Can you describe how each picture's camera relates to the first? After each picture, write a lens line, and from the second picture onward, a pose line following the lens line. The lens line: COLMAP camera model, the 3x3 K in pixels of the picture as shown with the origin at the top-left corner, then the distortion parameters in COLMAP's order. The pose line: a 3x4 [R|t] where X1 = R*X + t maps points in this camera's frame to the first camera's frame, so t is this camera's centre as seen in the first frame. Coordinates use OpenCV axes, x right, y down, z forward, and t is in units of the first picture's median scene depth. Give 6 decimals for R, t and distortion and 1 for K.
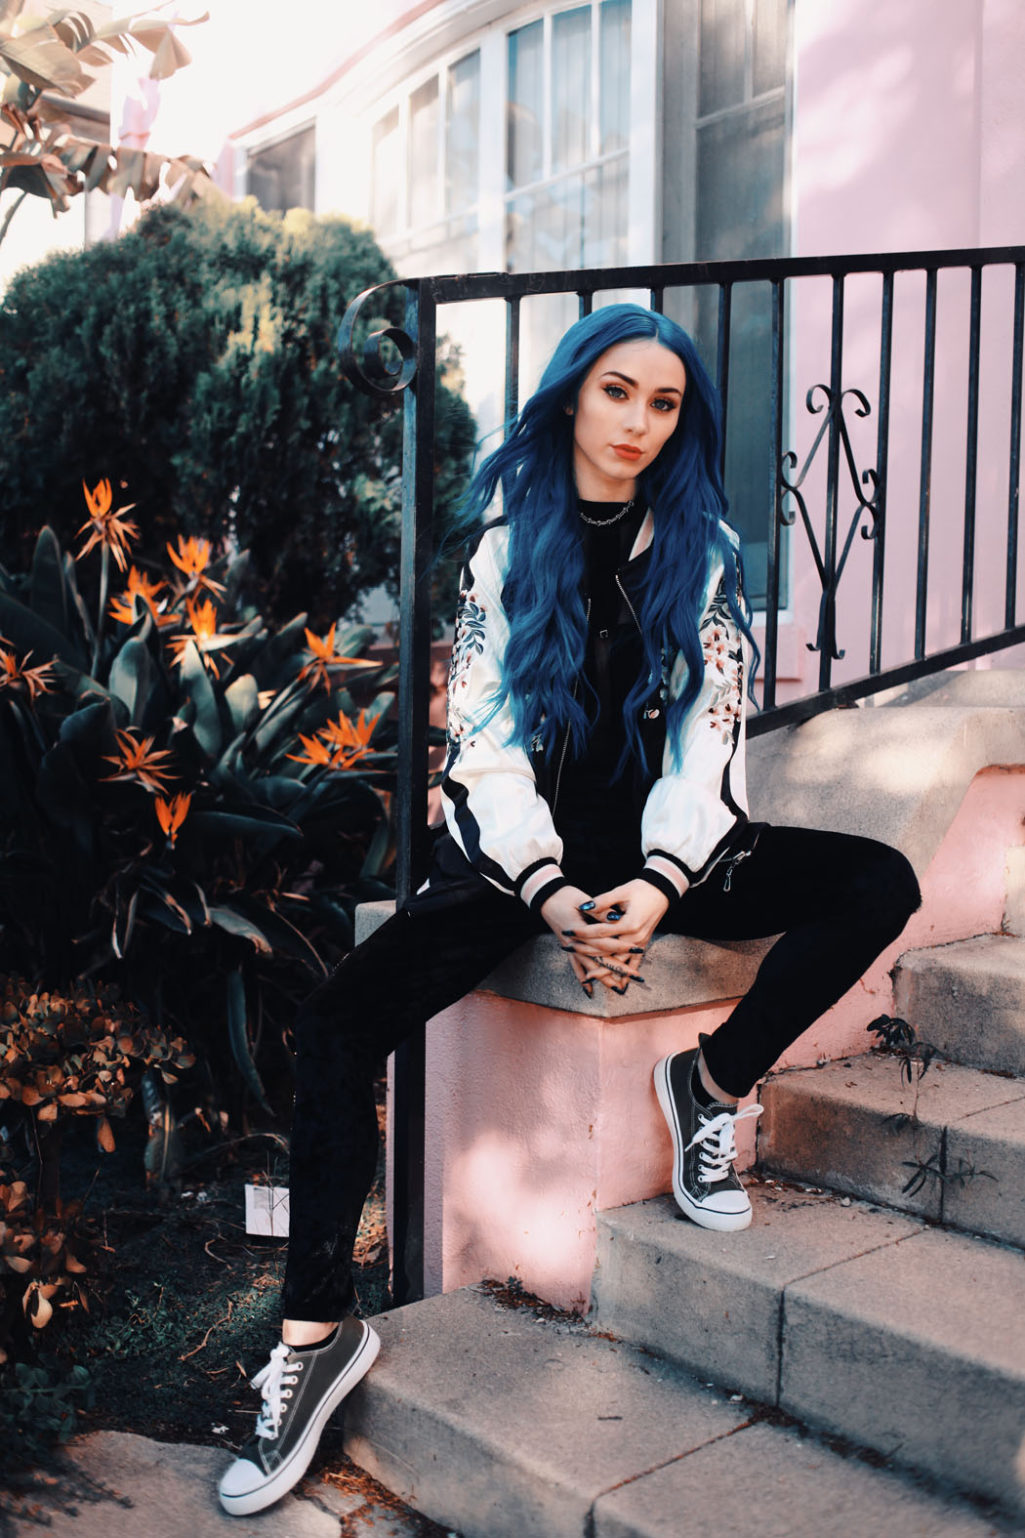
lens RADIAL K [[1601.1, 0, 510.0], [0, 1601.1, 758.3], [0, 0, 1]] dist [-0.025098, 0.000000]
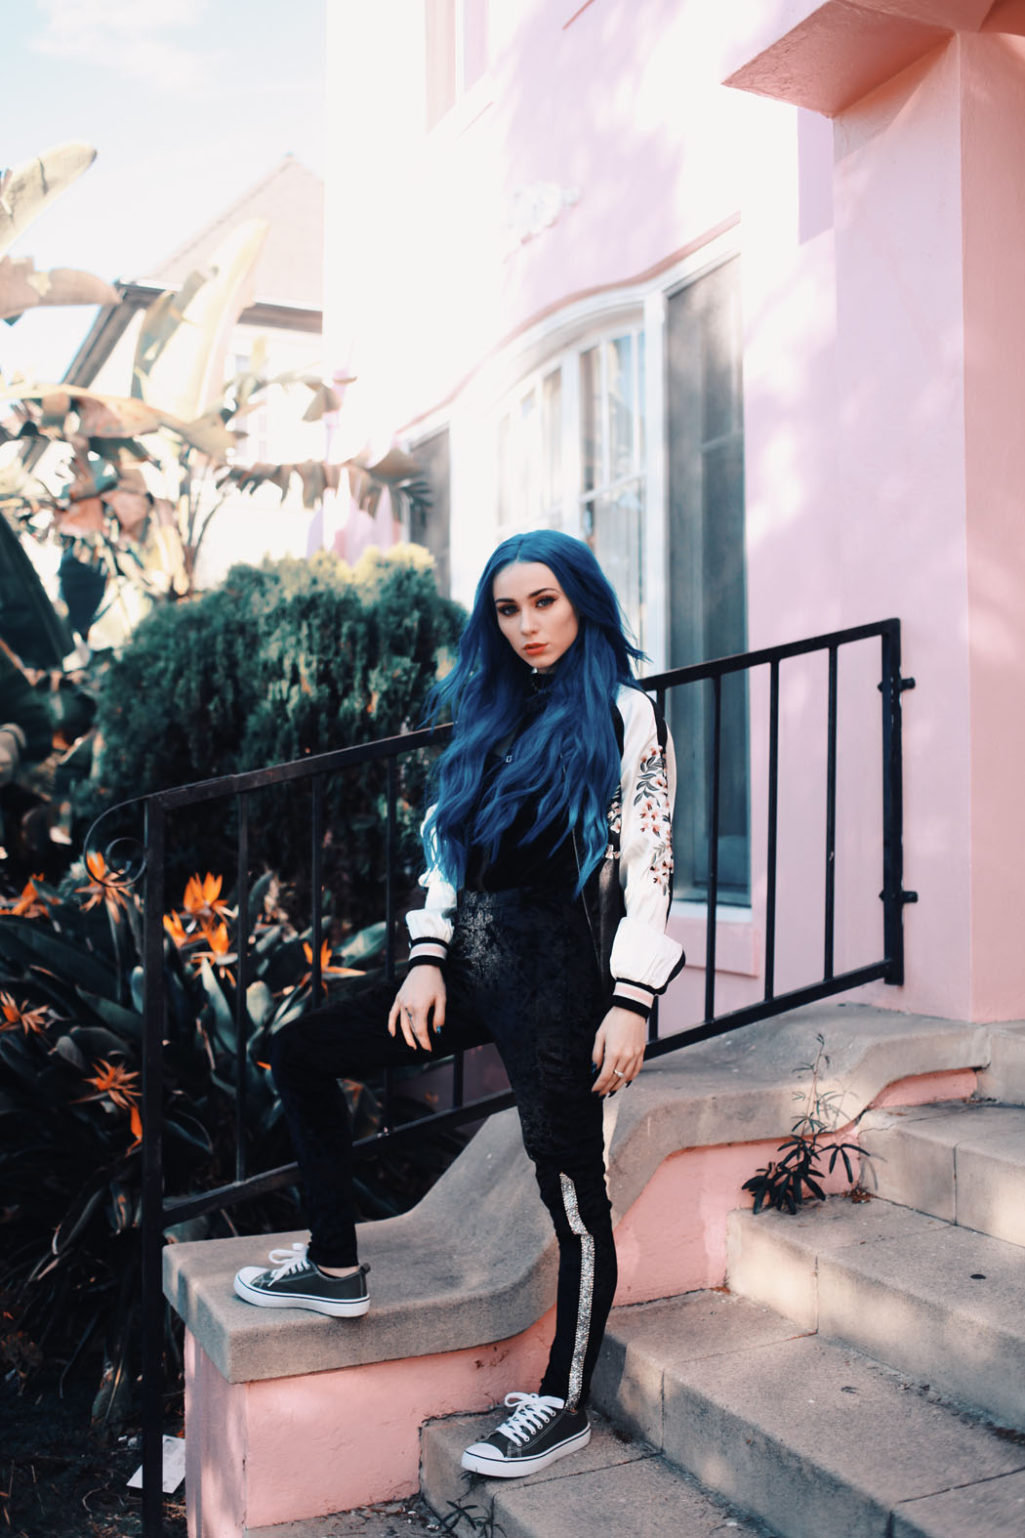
lens RADIAL K [[1601.1, 0, 512.1], [0, 1601.1, 777.9], [0, 0, 1]] dist [-0.025098, 0.000000]
pose [[0.949584, -0.018227, -0.312981, 0.372973], [0.010423, 0.999592, -0.026591, -0.160591], [0.313338, 0.021989, 0.949387, -0.084849]]
